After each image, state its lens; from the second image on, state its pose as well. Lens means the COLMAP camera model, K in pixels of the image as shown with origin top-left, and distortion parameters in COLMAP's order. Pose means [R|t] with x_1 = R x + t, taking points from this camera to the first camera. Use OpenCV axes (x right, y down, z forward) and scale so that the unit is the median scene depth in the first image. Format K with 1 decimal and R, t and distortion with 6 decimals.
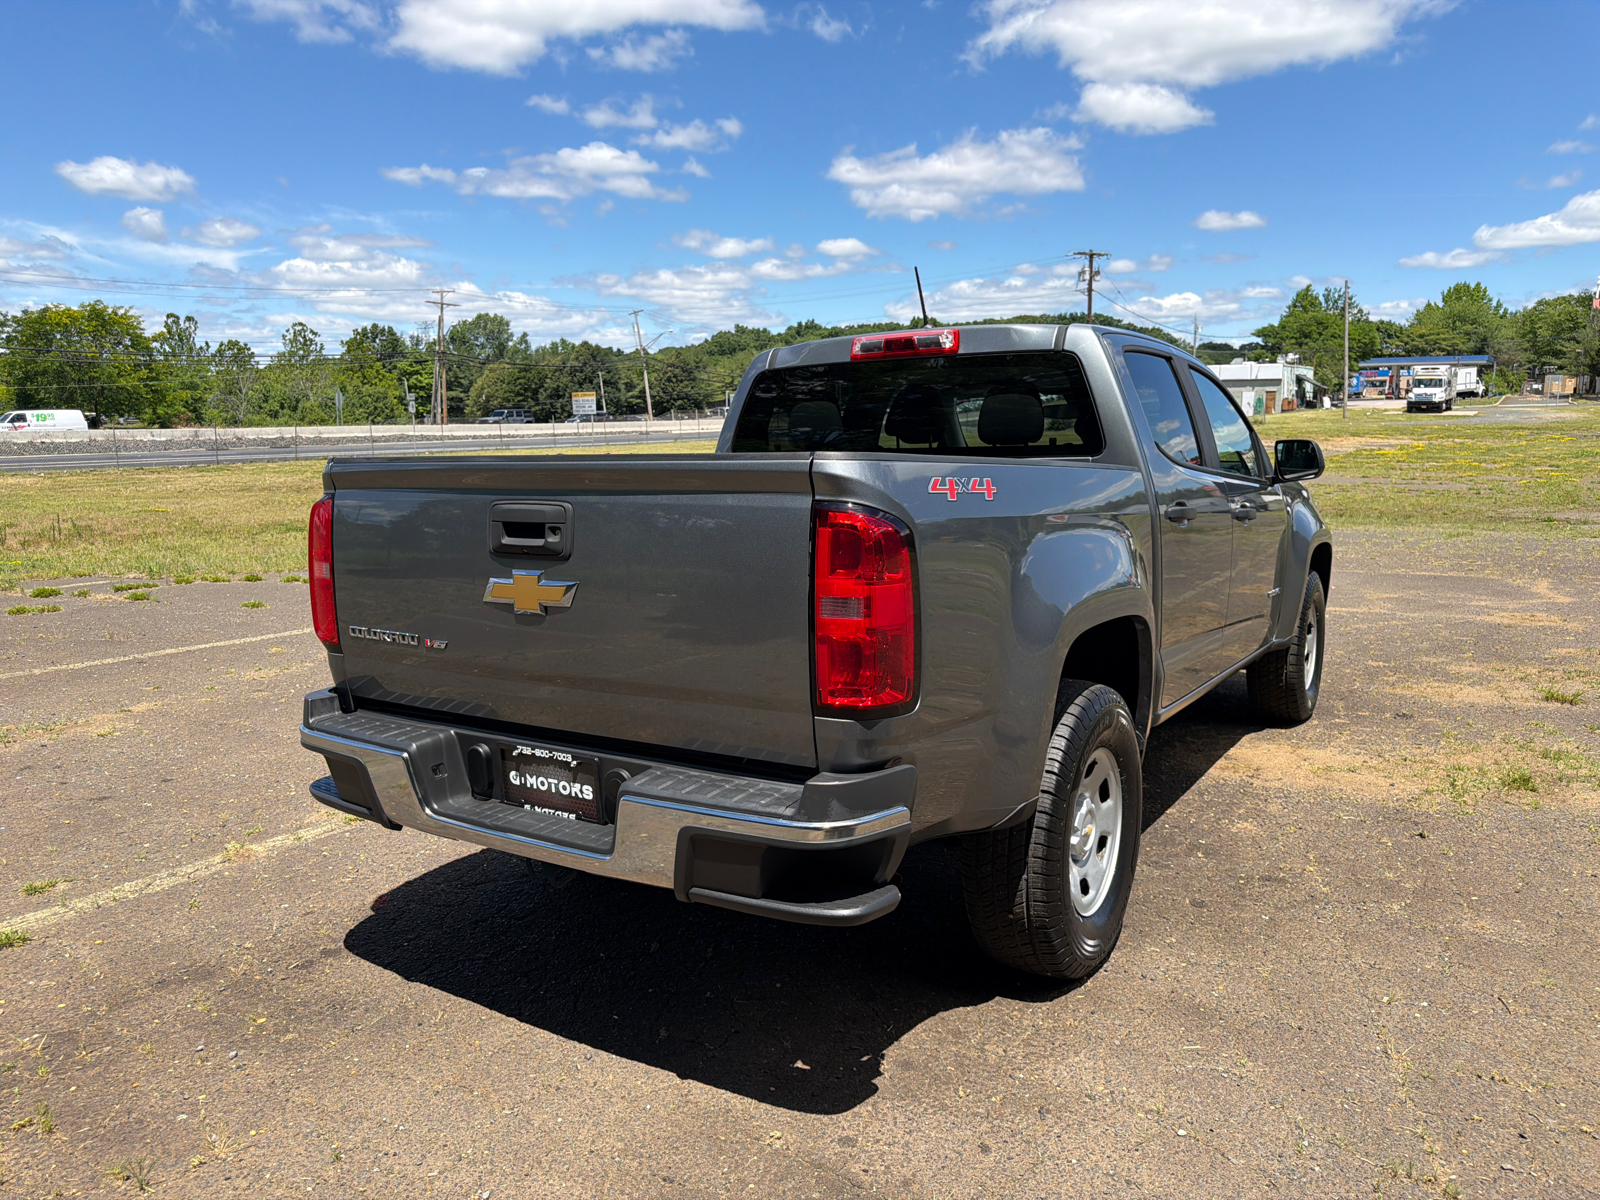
lens RADIAL K [[1137.0, 0, 797.9], [0, 1137.0, 611.5], [0, 0, 1]] dist [0.031908, -0.040342]
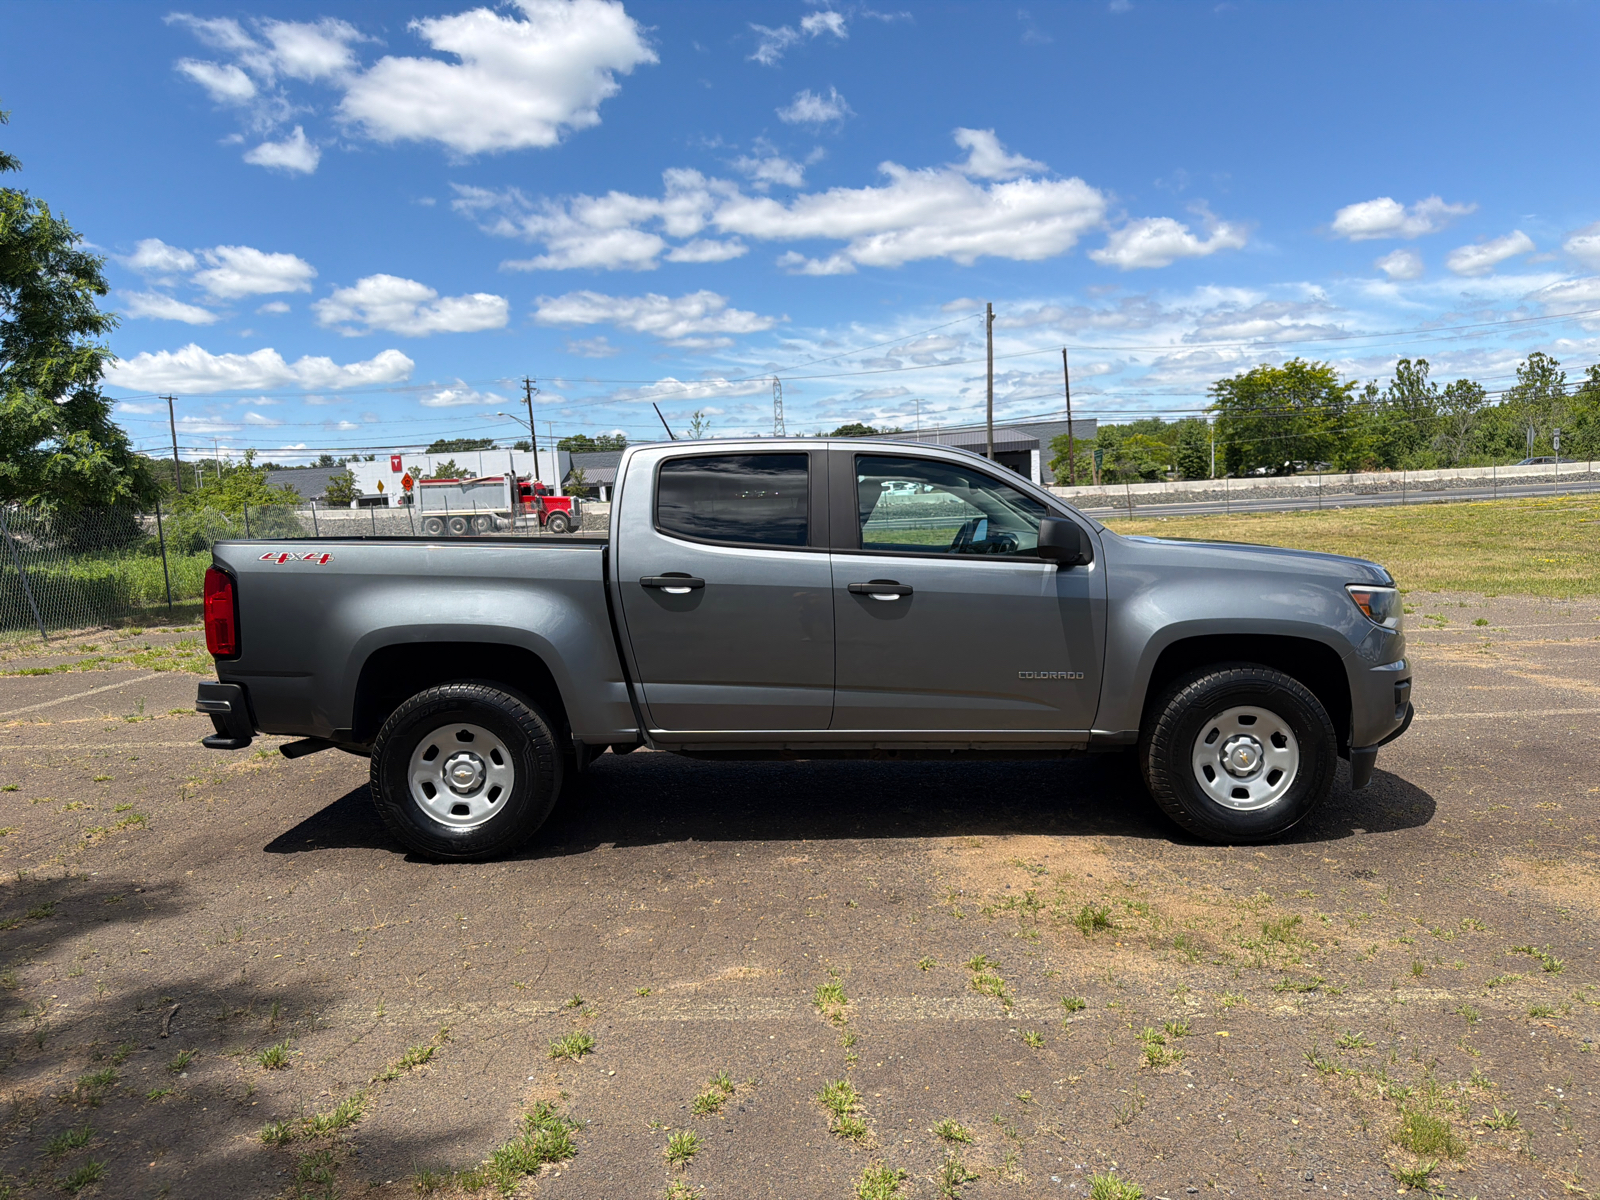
lens RADIAL K [[1142.8, 0, 768.0], [0, 1142.8, 644.0], [0, 0, 1]] dist [-0.007879, -0.021009]
pose [[0.515540, 0.089282, -0.852202, 0.074223], [-0.095775, 0.994329, 0.046234, -0.004103], [0.851496, 0.057784, 0.521167, 0.021641]]
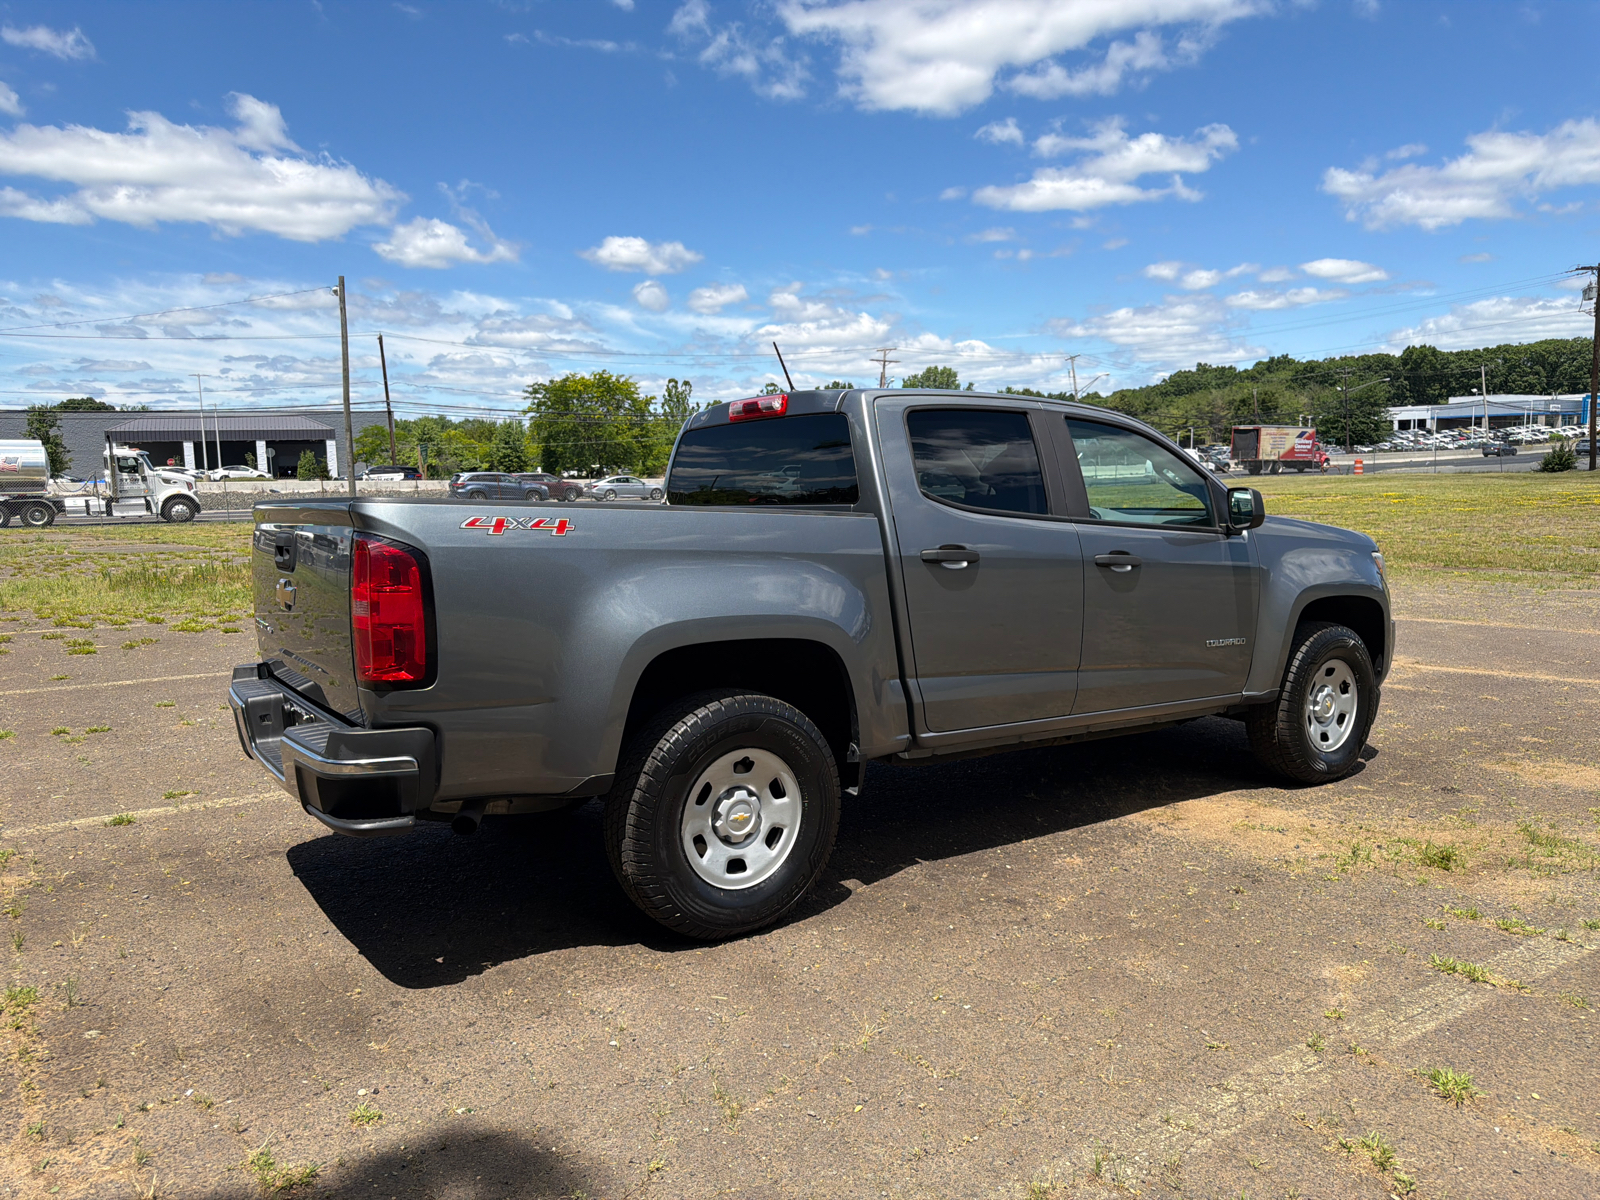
lens RADIAL K [[1137.0, 0, 793.8], [0, 1137.0, 579.5], [0, 0, 1]] dist [0.031908, -0.040342]
pose [[0.922815, 0.030161, -0.384061, 0.031127], [-0.055768, 0.996888, -0.055711, 0.000431], [0.381186, 0.072829, 0.921625, -0.003195]]
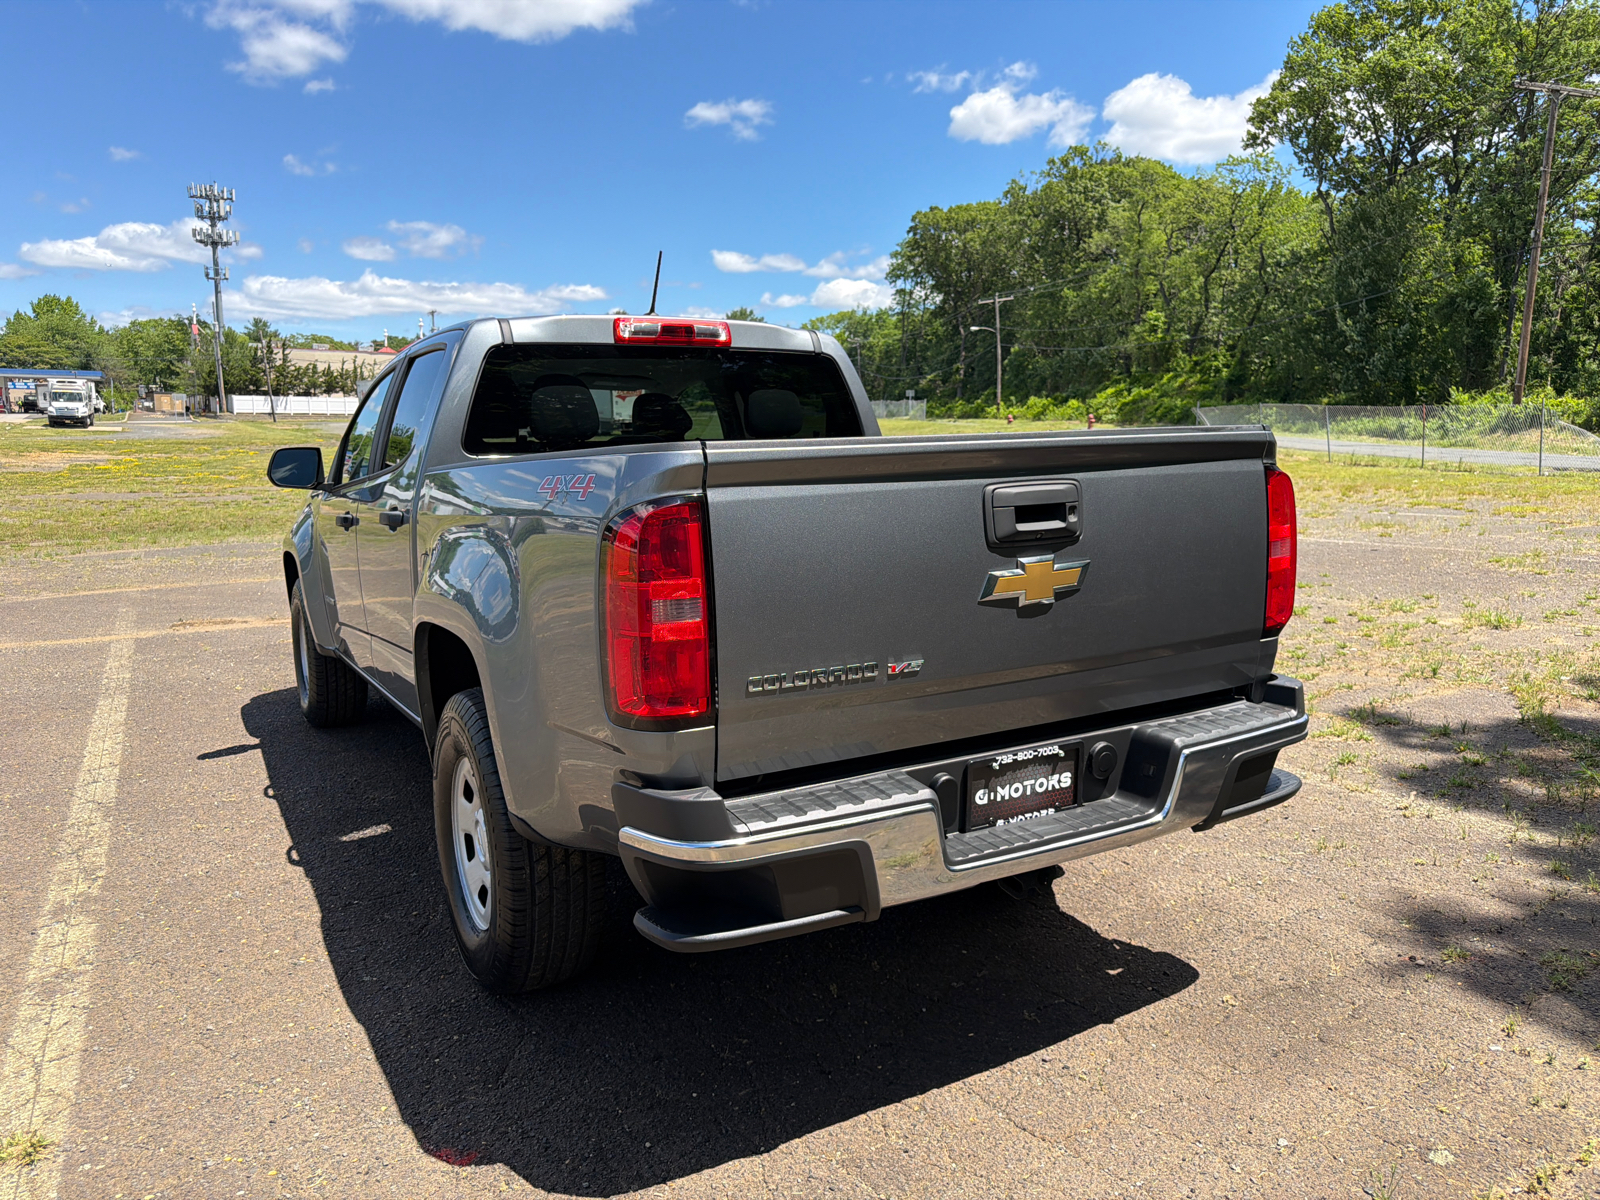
lens RADIAL K [[1137.0, 0, 799.0], [0, 1137.0, 608.1], [0, 0, 1]] dist [0.031908, -0.040342]
pose [[0.454914, -0.124299, 0.881818, -0.038961], [0.139548, 0.987928, 0.067266, -0.002861], [-0.879534, 0.092455, 0.466768, 0.025286]]
